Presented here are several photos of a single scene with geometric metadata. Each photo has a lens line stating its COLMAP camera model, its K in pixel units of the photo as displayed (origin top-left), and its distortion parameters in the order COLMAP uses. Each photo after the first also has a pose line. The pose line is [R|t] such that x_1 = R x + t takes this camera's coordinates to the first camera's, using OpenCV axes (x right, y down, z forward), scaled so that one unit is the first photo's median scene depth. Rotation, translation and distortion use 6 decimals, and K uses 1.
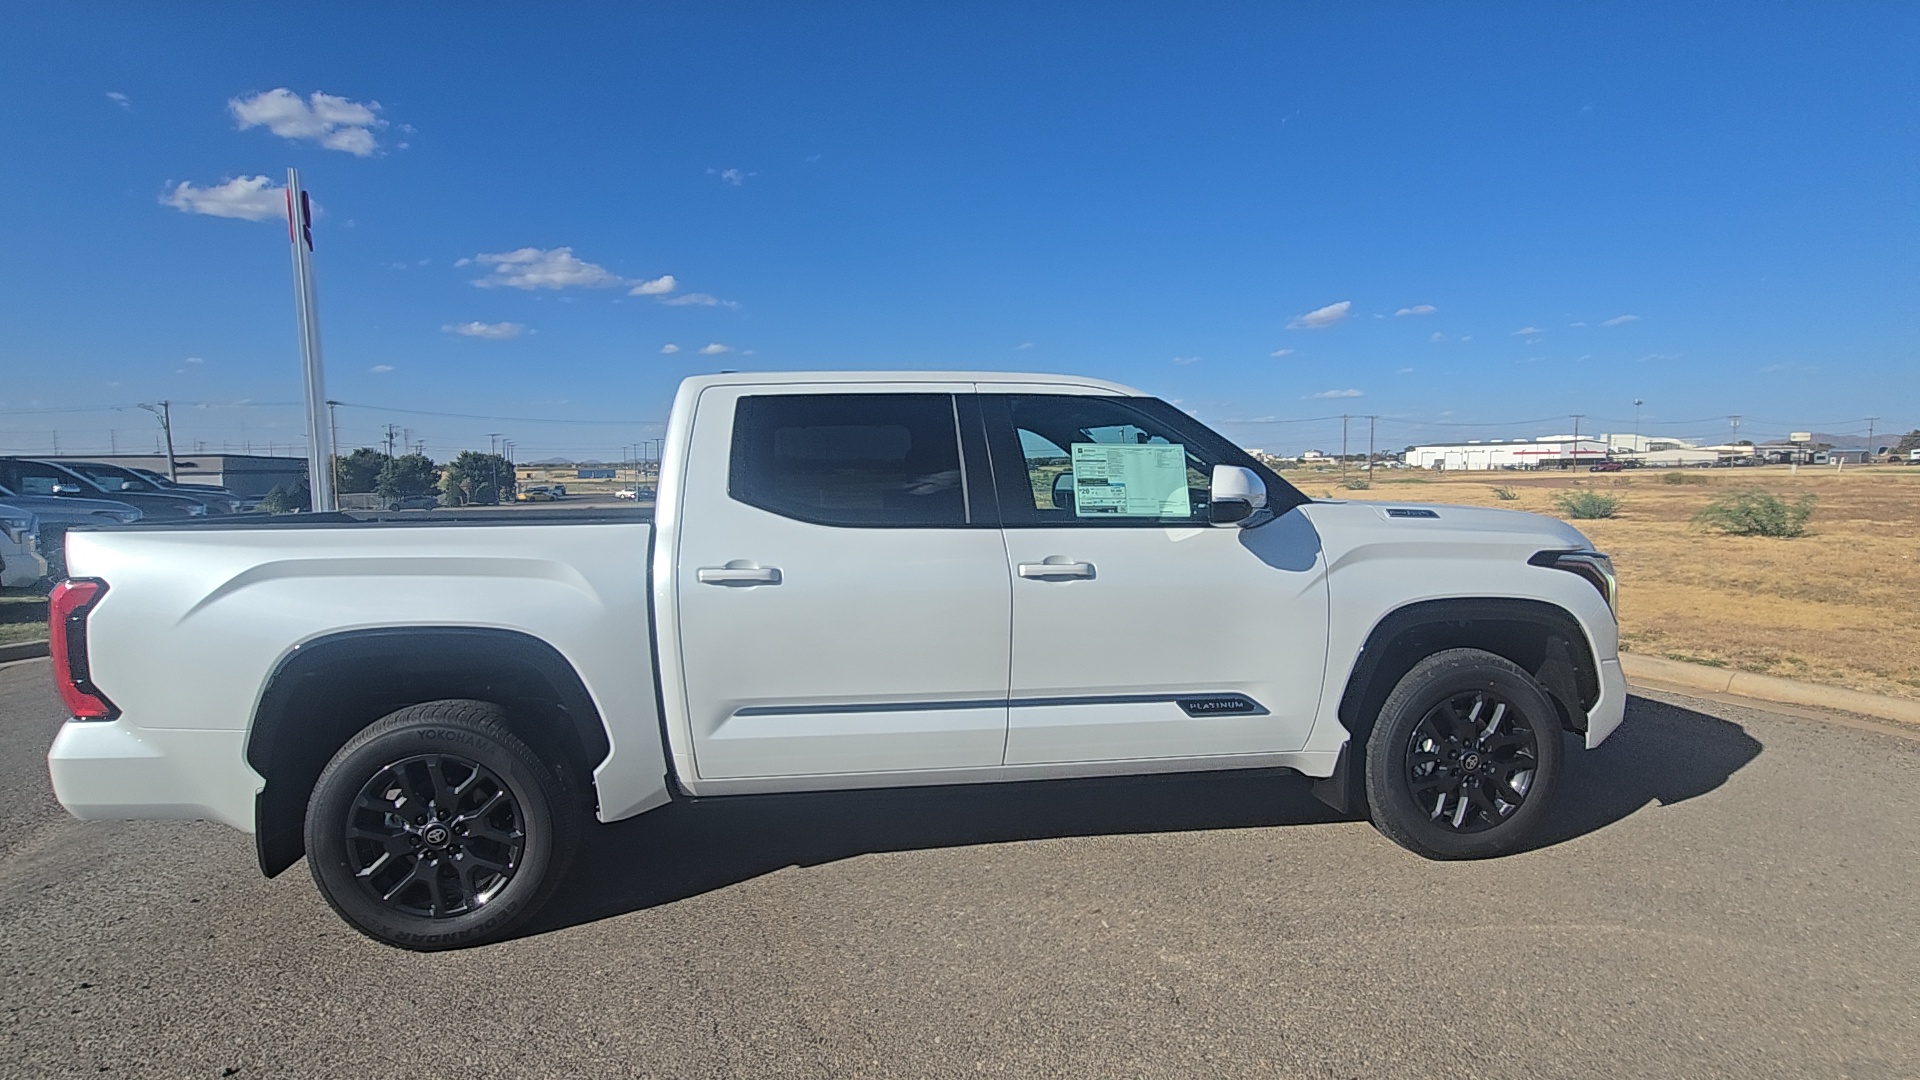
lens RADIAL K [[973.5, 0, 957.7], [0, 973.5, 549.8], [0, 0, 1]] dist [-0.002803, -0.000319]
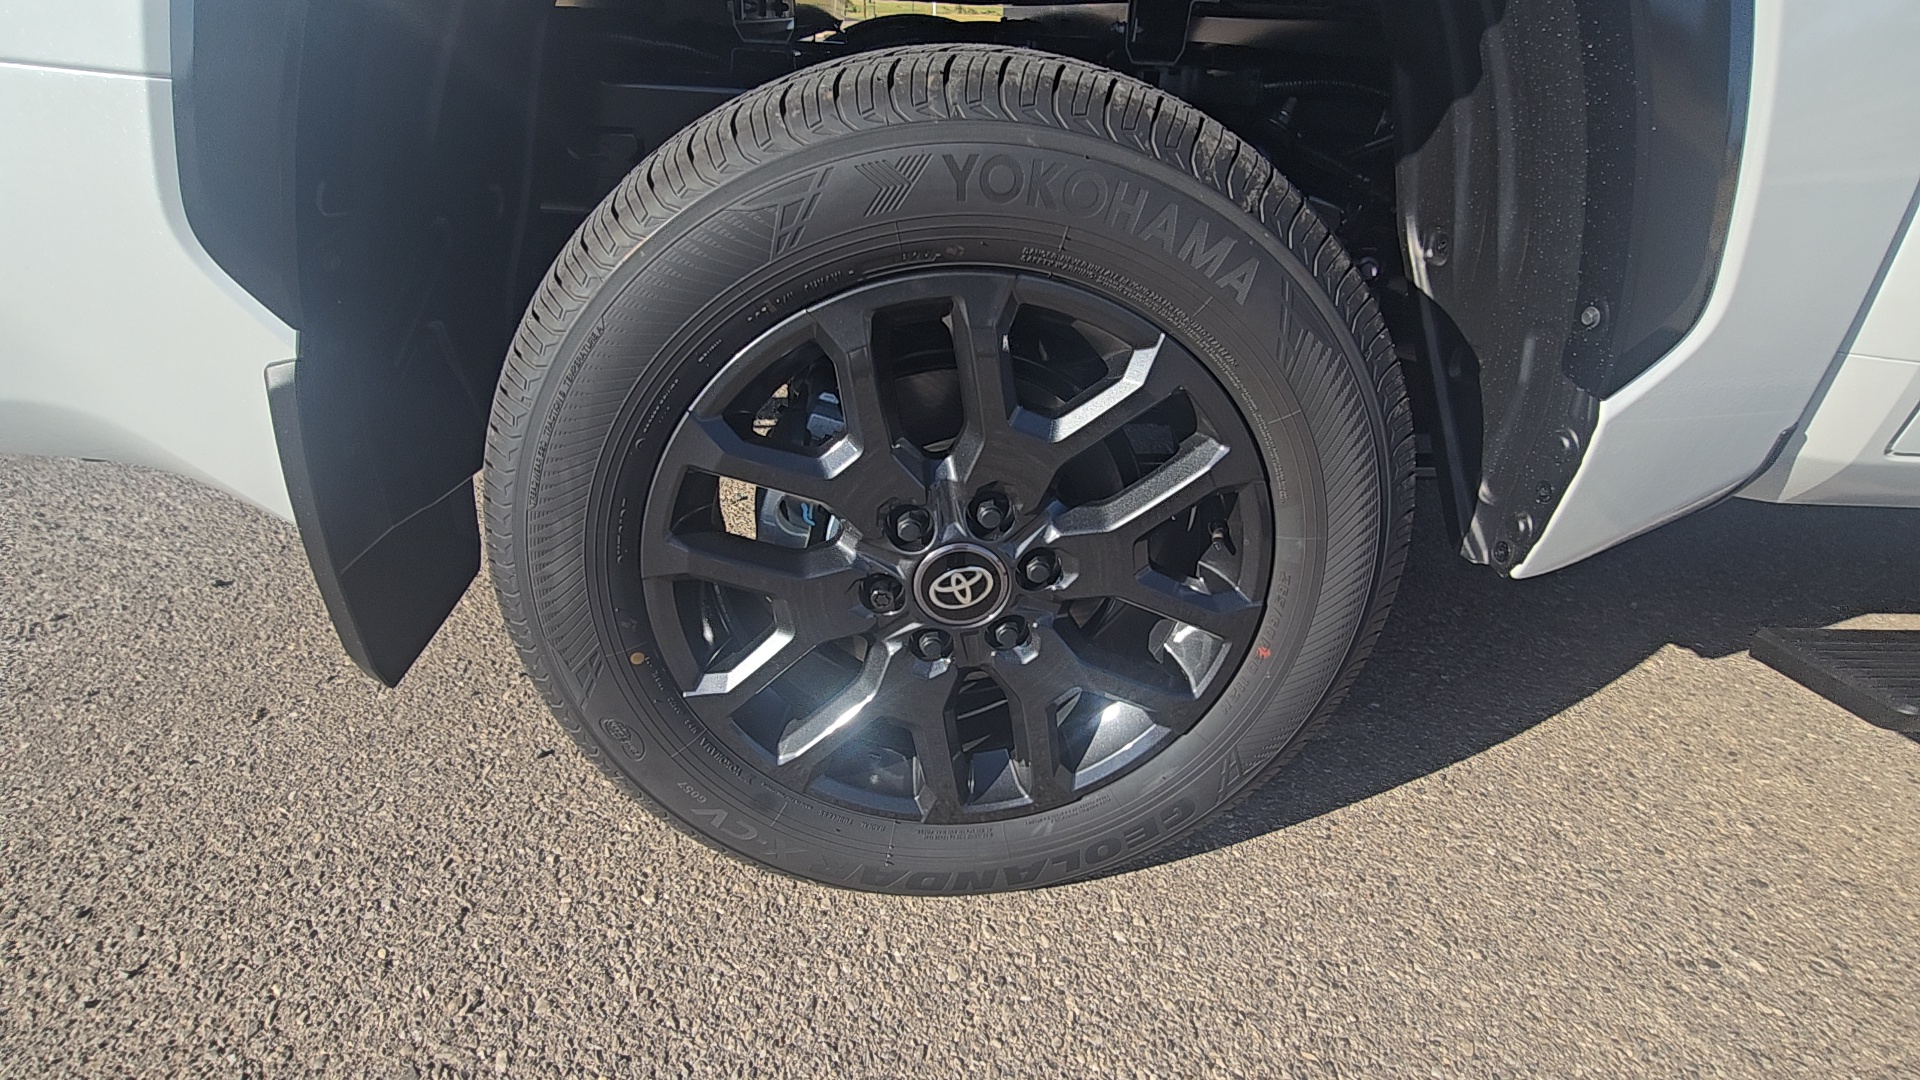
lens RADIAL K [[973.5, 0, 957.7], [0, 973.5, 549.8], [0, 0, 1]] dist [-0.002803, -0.000319]
pose [[0.994155, 0.099187, -0.042626, -0.526115], [-0.073246, 0.909760, 0.408621, 0.174616], [0.079309, -0.403110, 0.911708, 0.757905]]
